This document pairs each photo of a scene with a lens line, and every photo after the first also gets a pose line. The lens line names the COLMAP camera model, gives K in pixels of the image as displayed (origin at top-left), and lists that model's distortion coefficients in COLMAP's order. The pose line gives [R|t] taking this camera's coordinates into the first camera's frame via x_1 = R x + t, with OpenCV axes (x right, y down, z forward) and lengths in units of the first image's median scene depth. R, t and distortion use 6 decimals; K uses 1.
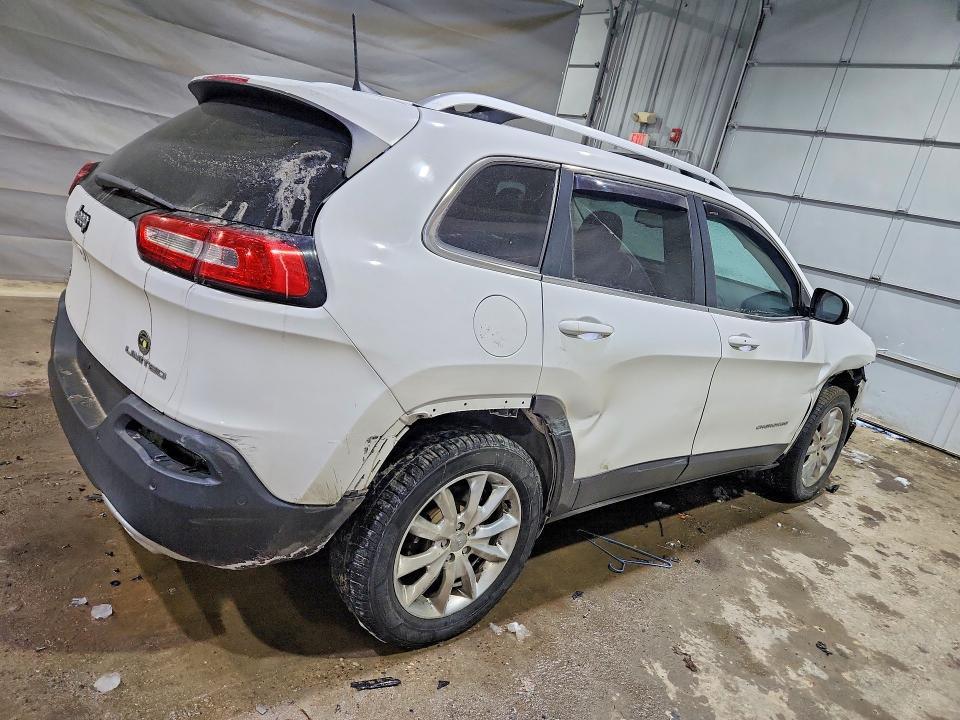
lens RADIAL K [[642.5, 0, 461.2], [0, 642.5, 358.6], [0, 0, 1]] dist [0.074585, -0.065906]
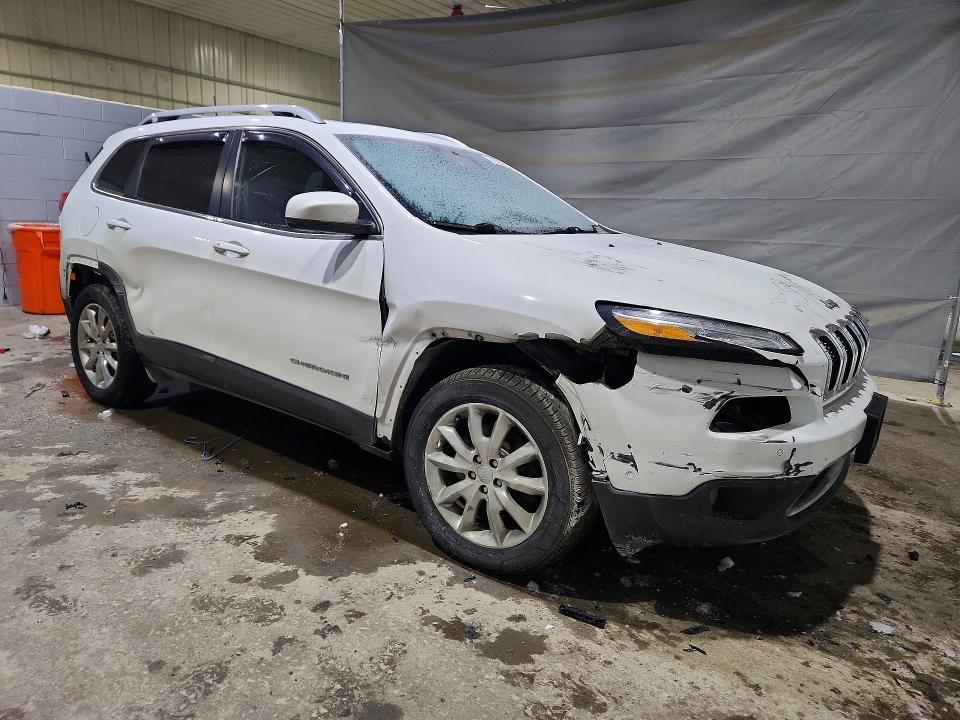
lens RADIAL K [[642.5, 0, 461.2], [0, 642.5, 358.6], [0, 0, 1]] dist [0.074585, -0.065906]
pose [[0.239483, 0.031657, -0.970384, 1.344000], [-0.261608, 0.964607, -0.033094, 0.072465], [0.934992, 0.261786, 0.239288, 0.998482]]
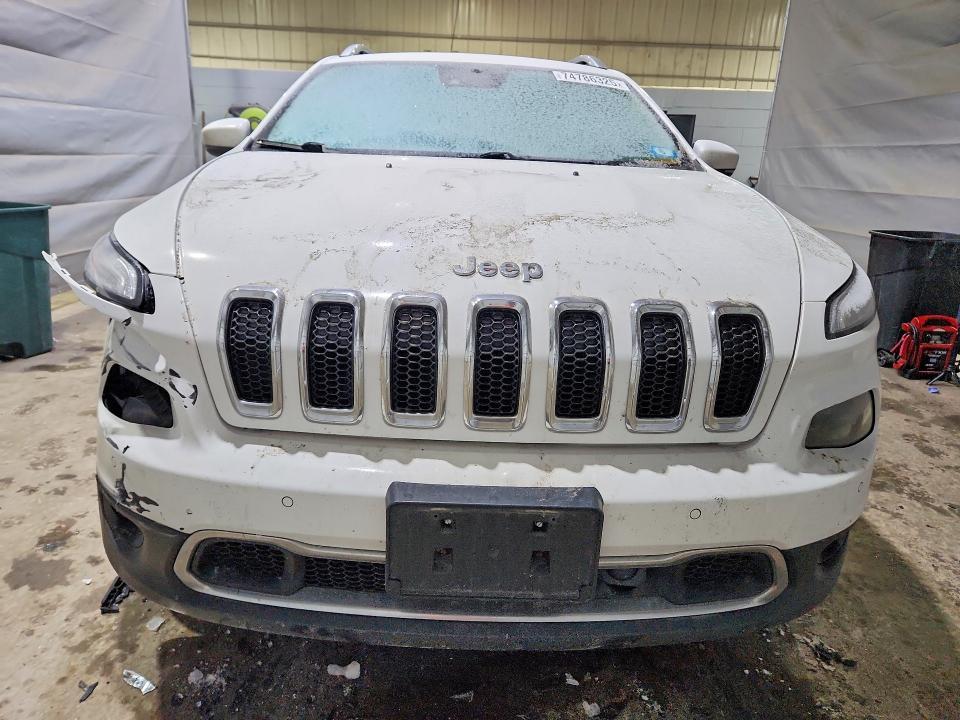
lens RADIAL K [[642.5, 0, 461.2], [0, 642.5, 358.6], [0, 0, 1]] dist [0.074585, -0.065906]
pose [[-0.599230, -0.002240, -0.800573, 1.022083], [-0.372446, 0.885970, 0.276298, -0.164899], [0.708665, 0.463737, -0.531734, 1.733371]]
